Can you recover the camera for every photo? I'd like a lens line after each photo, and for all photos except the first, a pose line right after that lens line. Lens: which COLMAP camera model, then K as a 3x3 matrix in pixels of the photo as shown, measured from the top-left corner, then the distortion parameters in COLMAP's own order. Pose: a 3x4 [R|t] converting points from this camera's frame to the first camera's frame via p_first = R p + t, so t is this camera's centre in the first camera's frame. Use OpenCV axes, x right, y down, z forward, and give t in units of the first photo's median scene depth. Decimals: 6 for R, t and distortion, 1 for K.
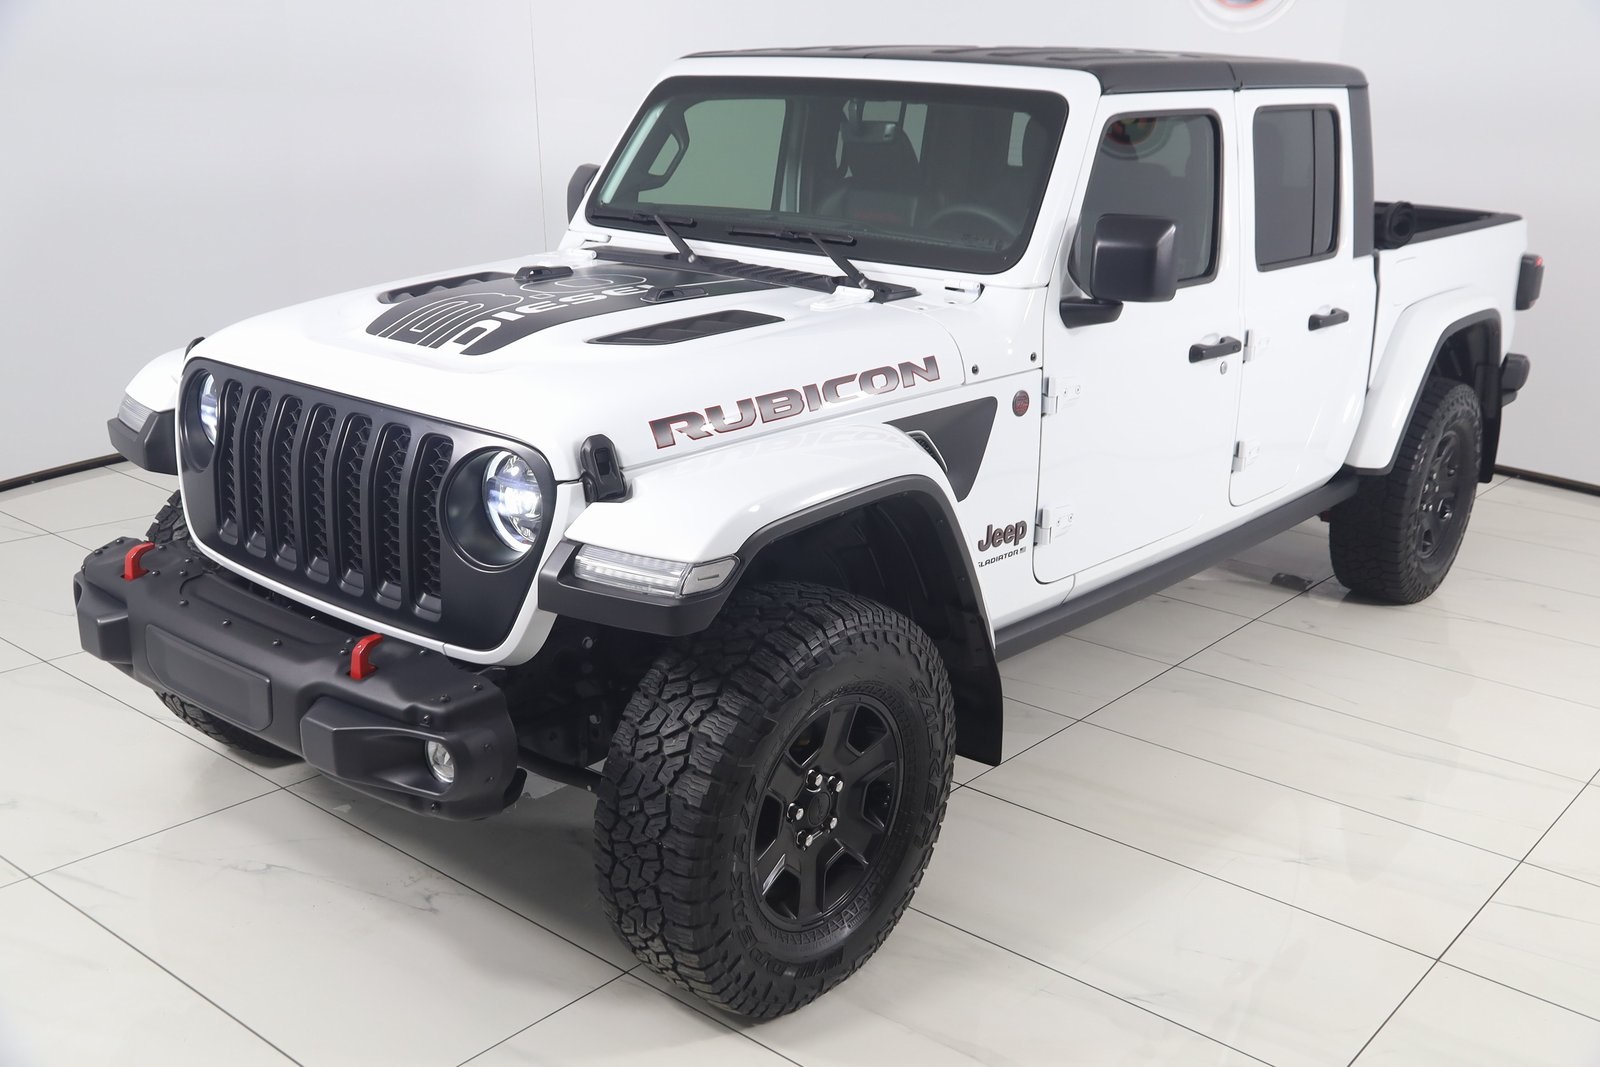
lens RADIAL K [[1676.9, 0, 762.3], [0, 1676.9, 601.4], [0, 0, 1]] dist [0.051075, 0.000000]
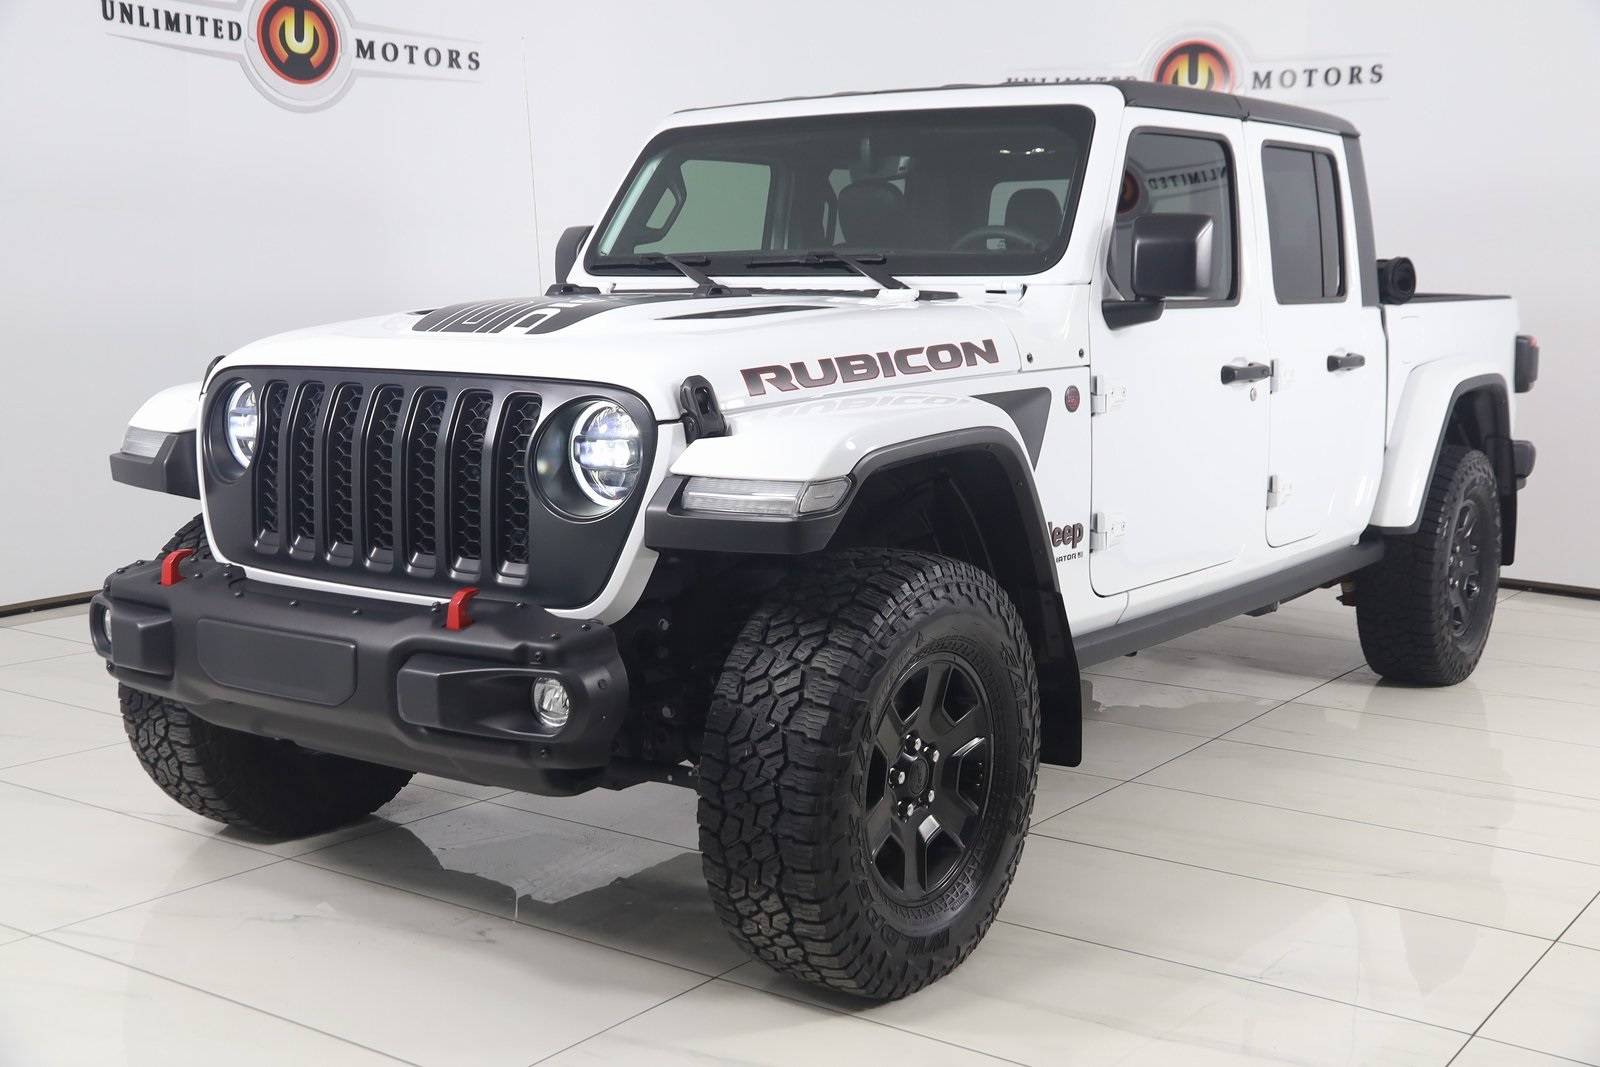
lens RADIAL K [[1946.1, 0, 794.0], [0, 1946.1, 530.5], [0, 0, 1]] dist [0.092530, 0.000000]
pose [[0.996230, -0.034324, 0.079676, -0.119553], [0.047478, 0.984371, -0.169588, 0.168537], [-0.072609, 0.172731, 0.982289, -0.113015]]
